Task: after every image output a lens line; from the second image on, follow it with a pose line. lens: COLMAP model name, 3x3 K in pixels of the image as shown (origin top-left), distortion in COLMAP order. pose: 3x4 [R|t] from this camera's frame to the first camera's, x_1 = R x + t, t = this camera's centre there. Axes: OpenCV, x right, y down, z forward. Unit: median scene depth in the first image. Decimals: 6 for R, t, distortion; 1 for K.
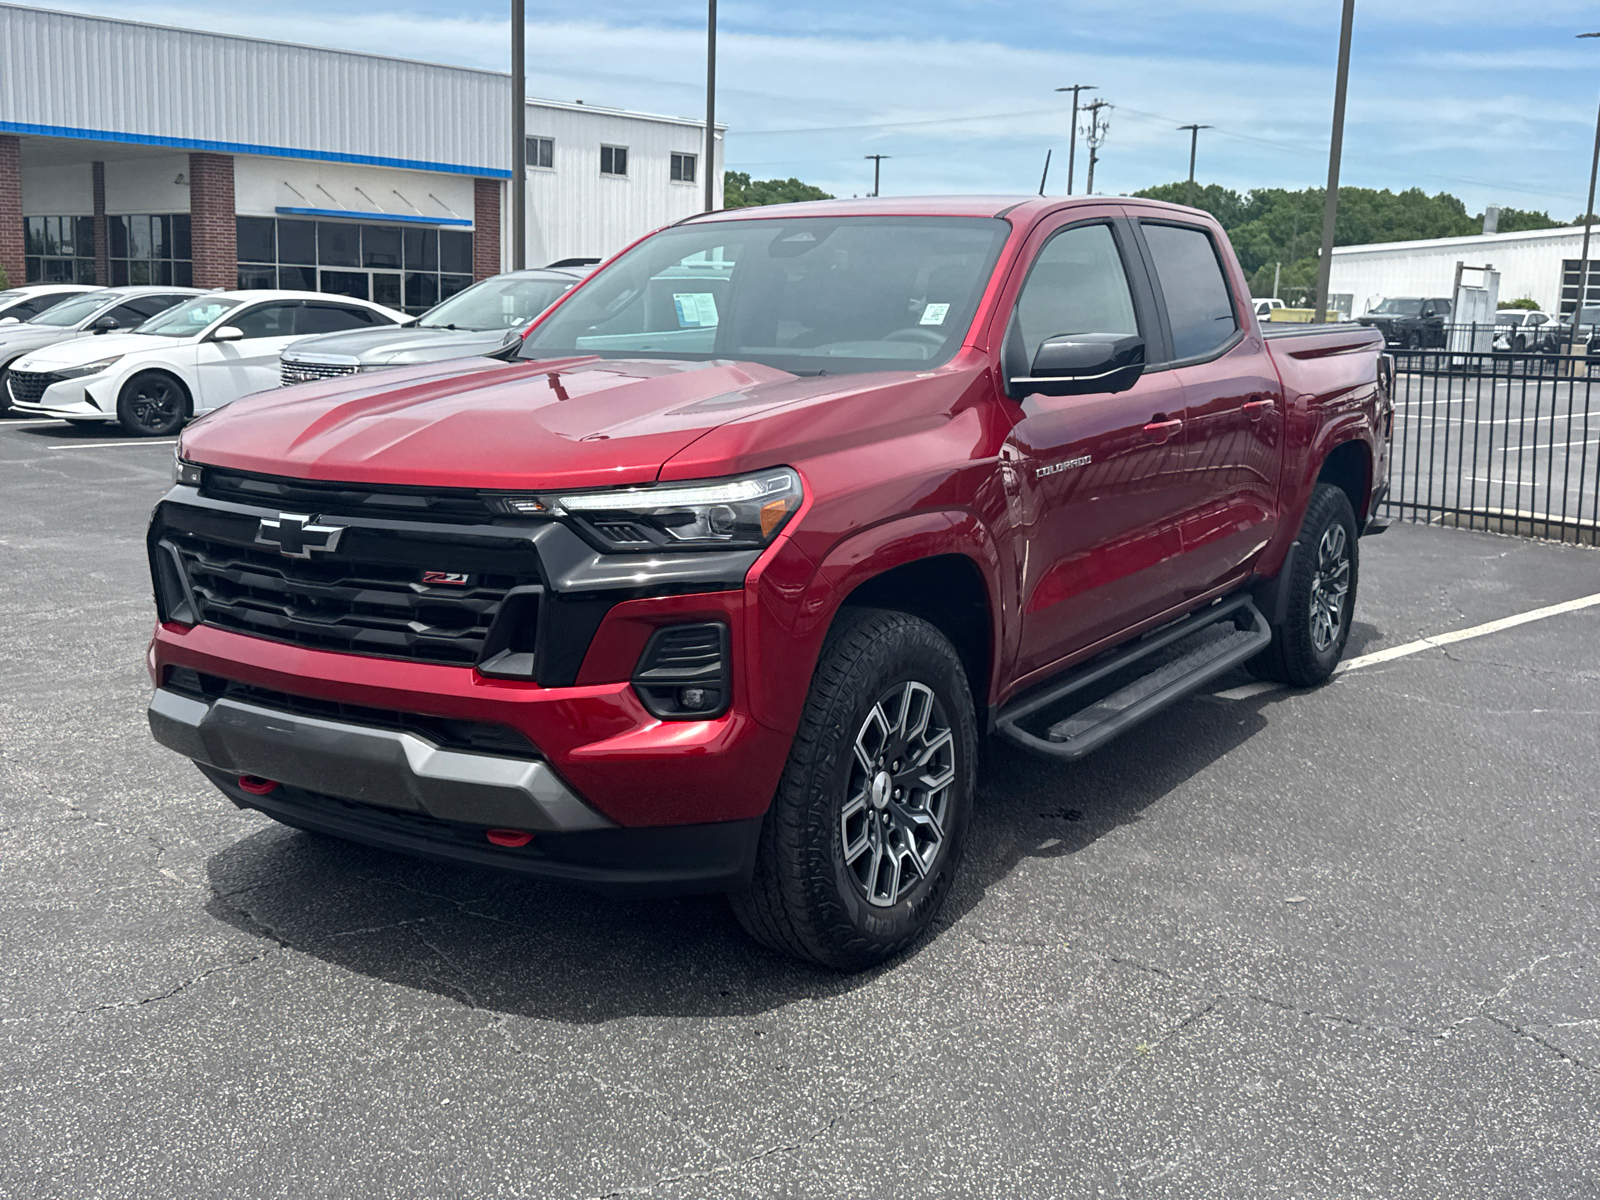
lens RADIAL K [[1617.8, 0, 816.9], [0, 1617.8, 597.0], [0, 0, 1]] dist [0.149254, -0.312093]
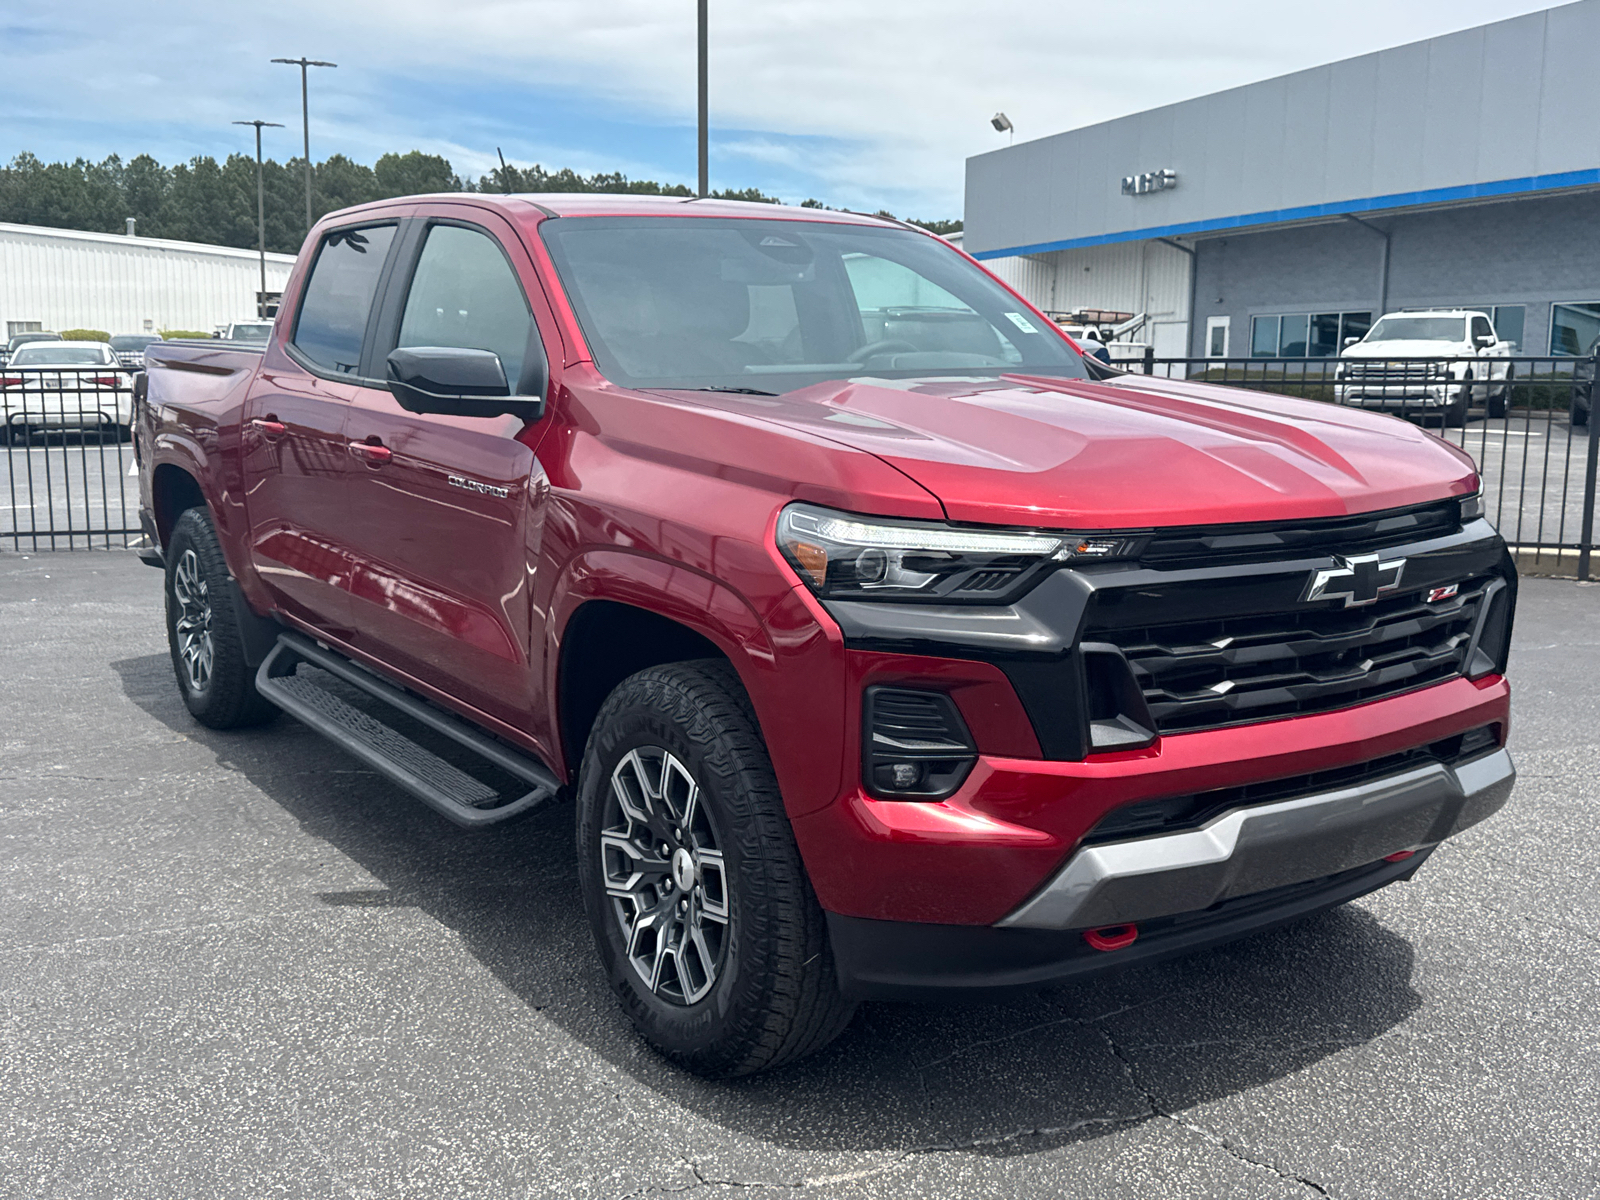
lens RADIAL K [[1632.8, 0, 800.0], [0, 1632.8, 600.0], [0, 0, 1]] dist [0.081169, -0.181312]
pose [[0.392601, -0.159560, 0.905762, -1.201672], [0.166965, 0.980836, 0.100415, -0.160909], [-0.904426, 0.111807, 0.411719, 0.892767]]
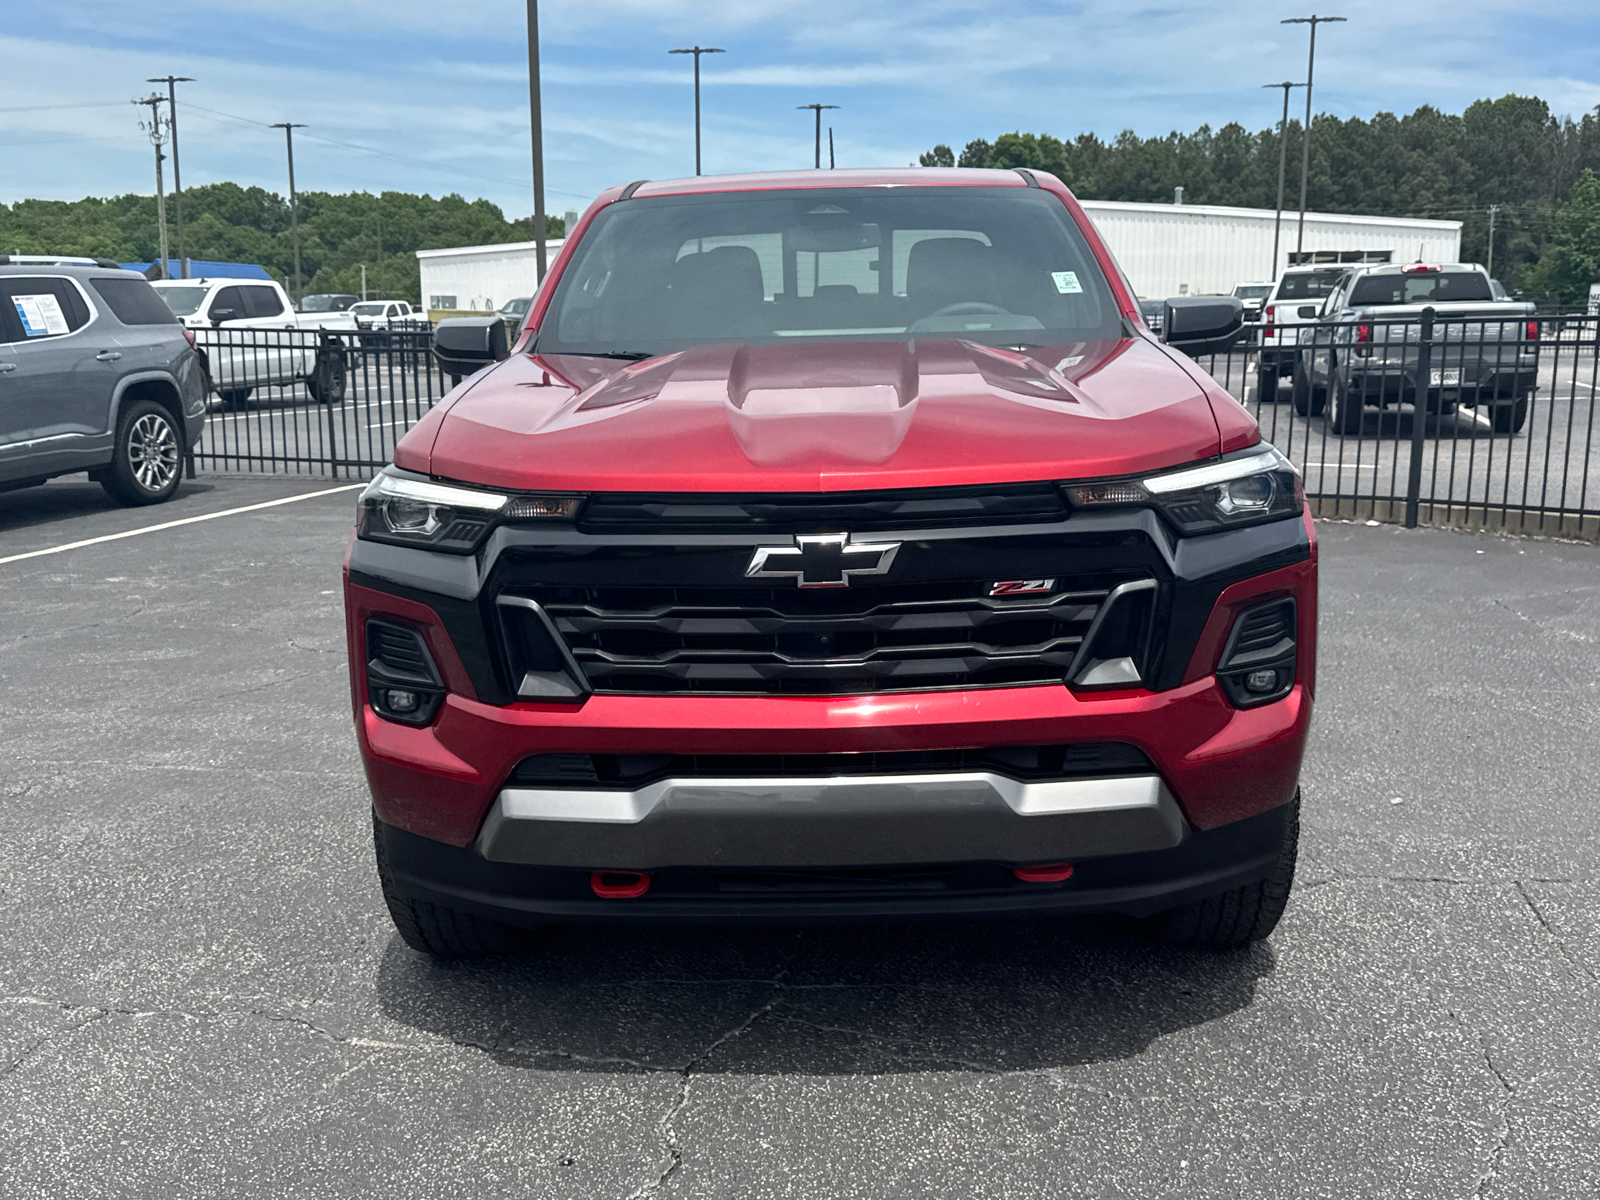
lens RADIAL K [[1617.8, 0, 816.9], [0, 1617.8, 597.0], [0, 0, 1]] dist [0.149254, -0.312093]
pose [[0.851532, -0.121356, 0.510065, -0.726845], [0.122498, 0.991969, 0.031506, -0.044710], [-0.509792, 0.035654, 0.859559, 0.289592]]
